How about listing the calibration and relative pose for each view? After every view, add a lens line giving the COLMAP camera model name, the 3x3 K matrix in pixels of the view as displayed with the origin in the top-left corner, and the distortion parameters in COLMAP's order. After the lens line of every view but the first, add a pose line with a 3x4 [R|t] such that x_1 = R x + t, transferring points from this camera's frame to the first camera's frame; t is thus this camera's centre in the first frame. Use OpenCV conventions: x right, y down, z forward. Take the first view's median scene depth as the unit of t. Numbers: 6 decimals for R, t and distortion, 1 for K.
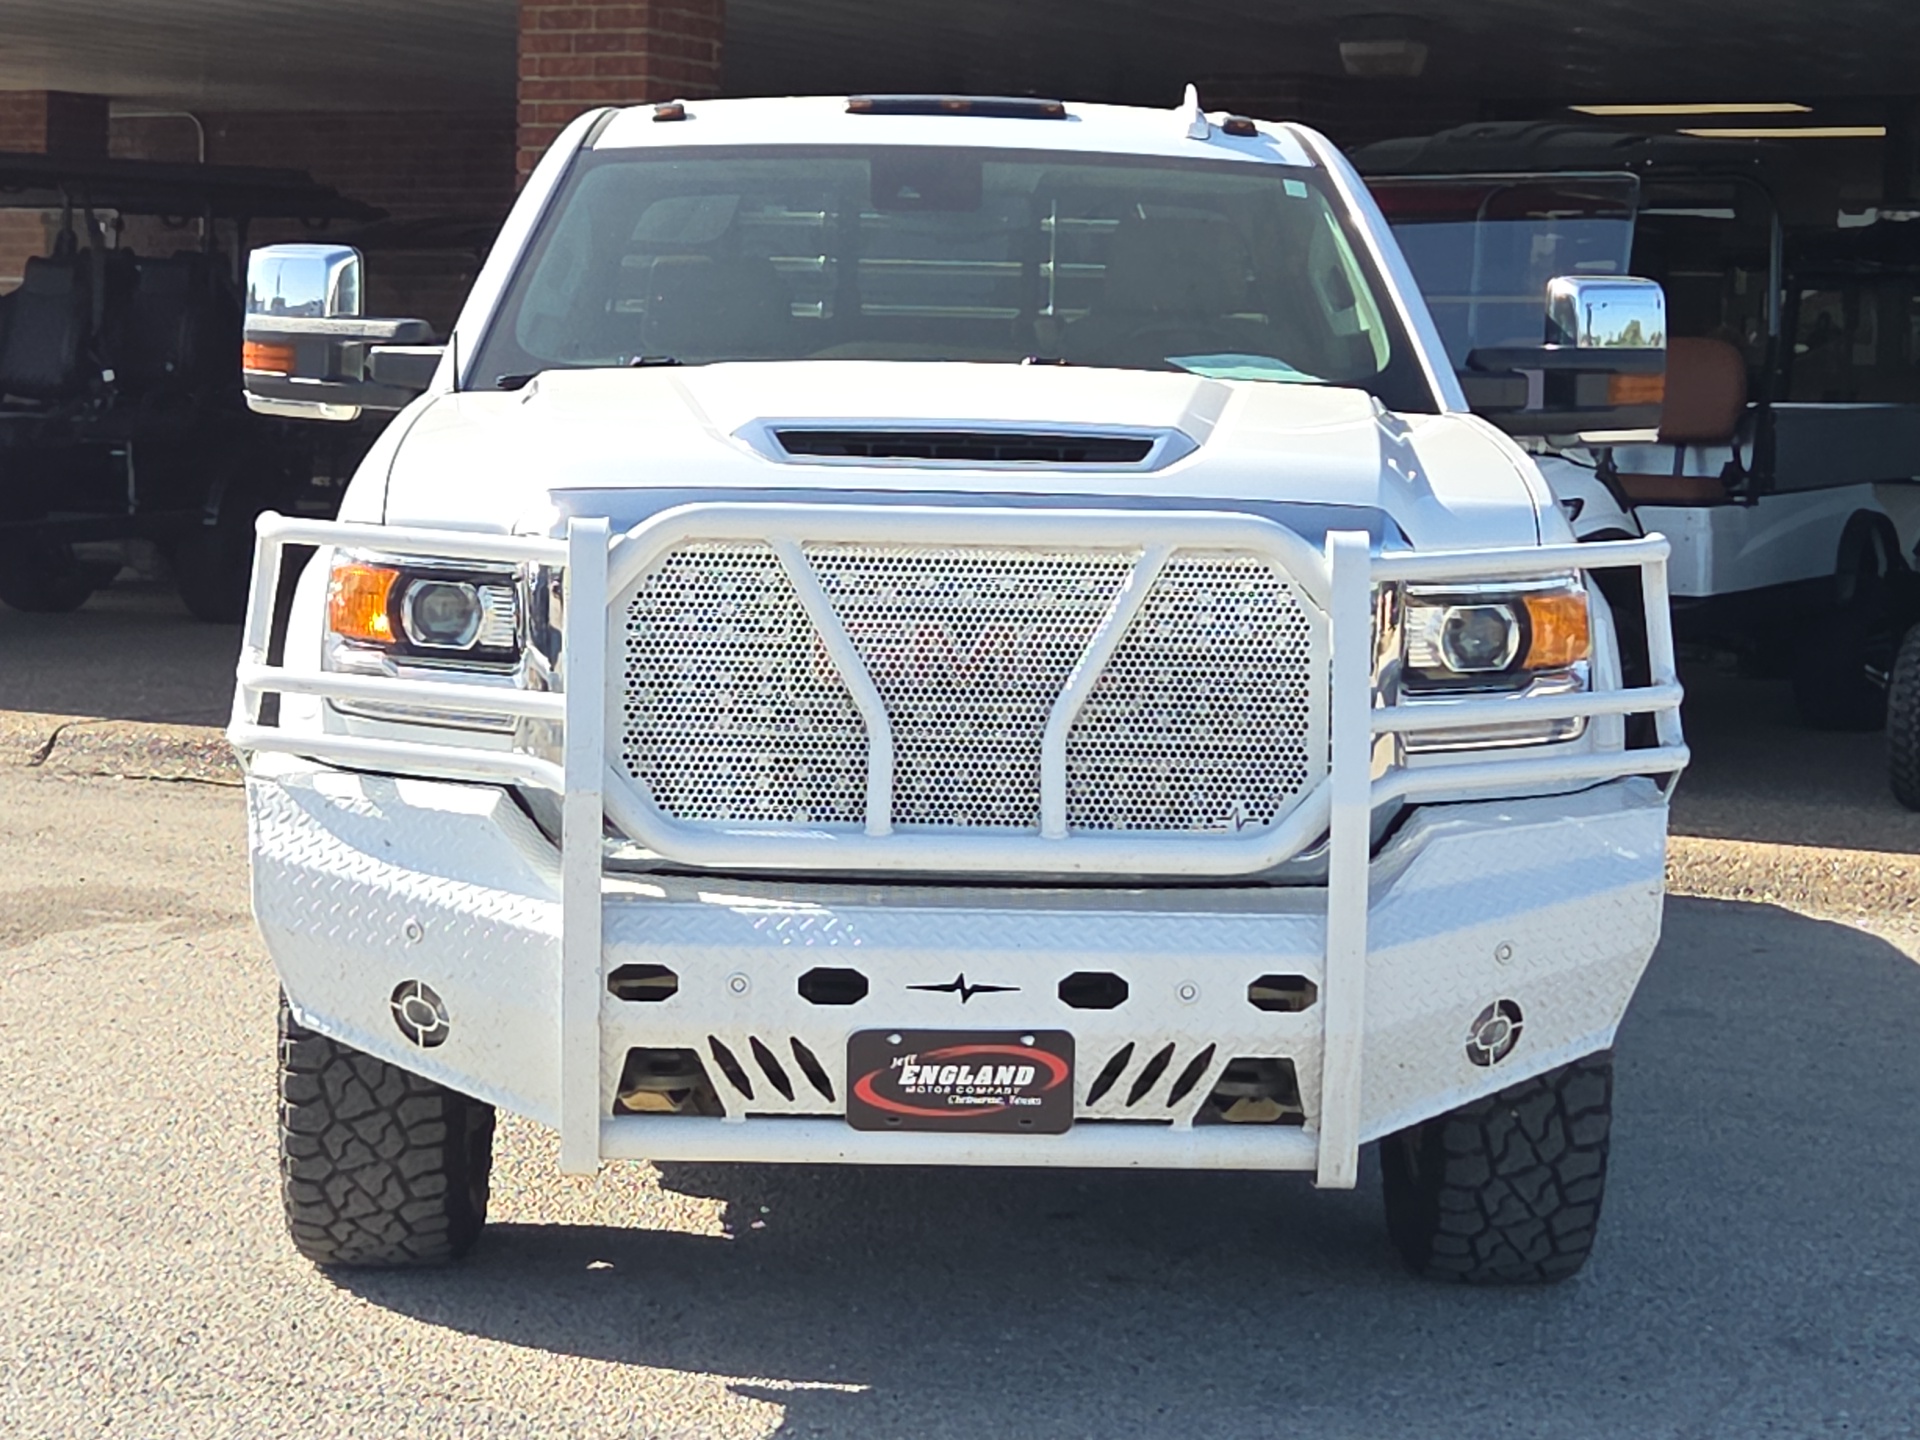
lens RADIAL K [[3706.2, 0, 954.7], [0, 3706.2, 709.4], [0, 0, 1]] dist [0.052944, 0.000000]
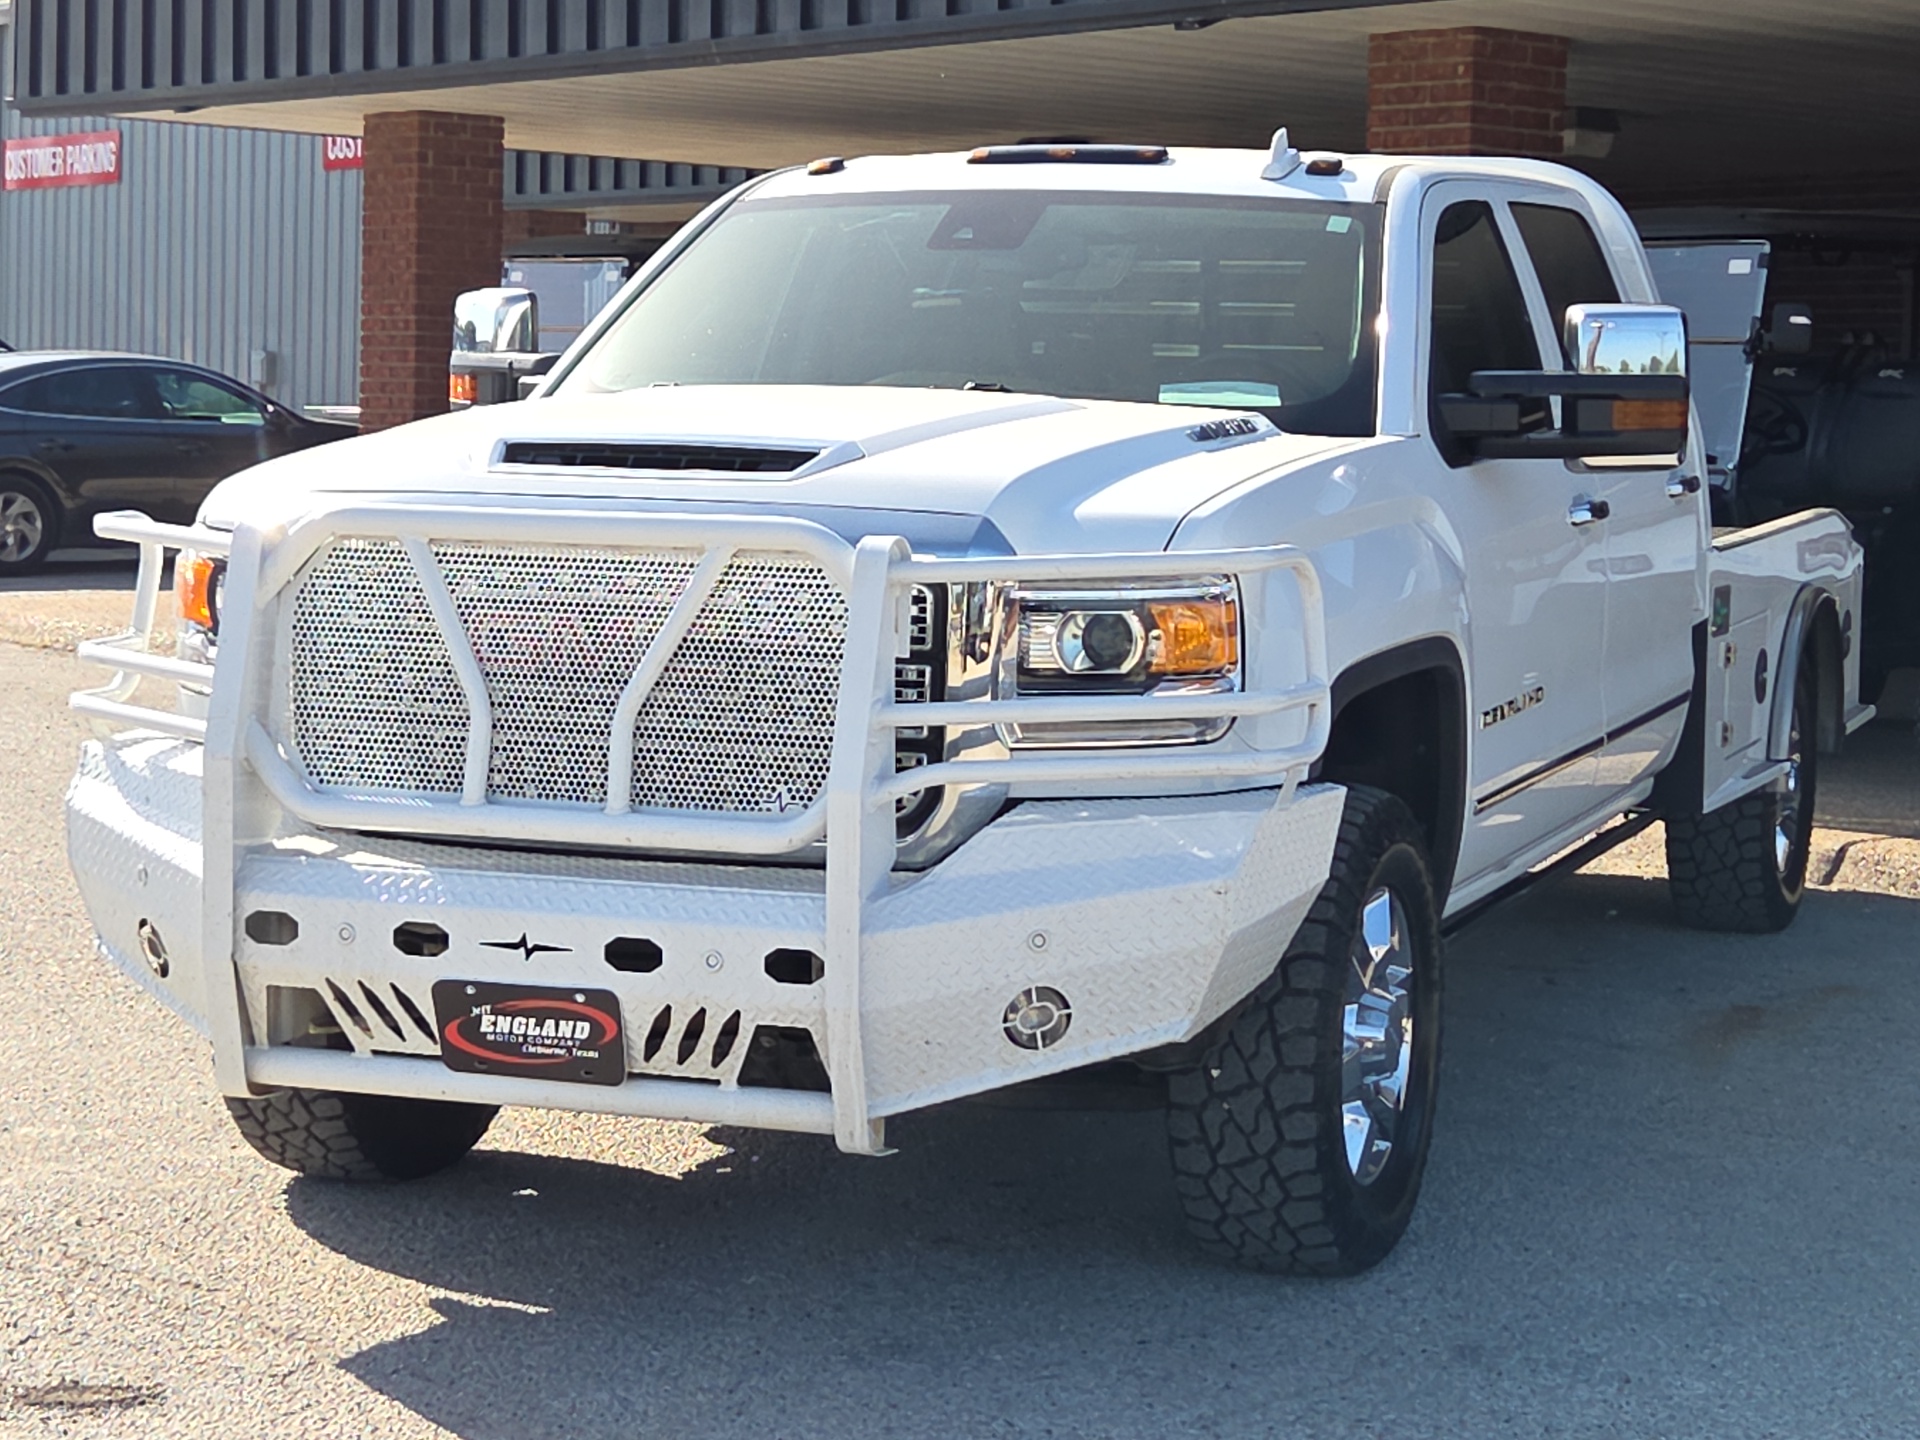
lens RADIAL K [[3407.3, 0, 972.6], [0, 3407.3, 720.0], [0, 0, 1]] dist [0.016165, 0.000000]
pose [[0.944275, 0.029044, -0.327875, 0.449622], [-0.031035, 0.999518, -0.000841, 0.004735], [0.327692, 0.010969, 0.944721, 0.087669]]
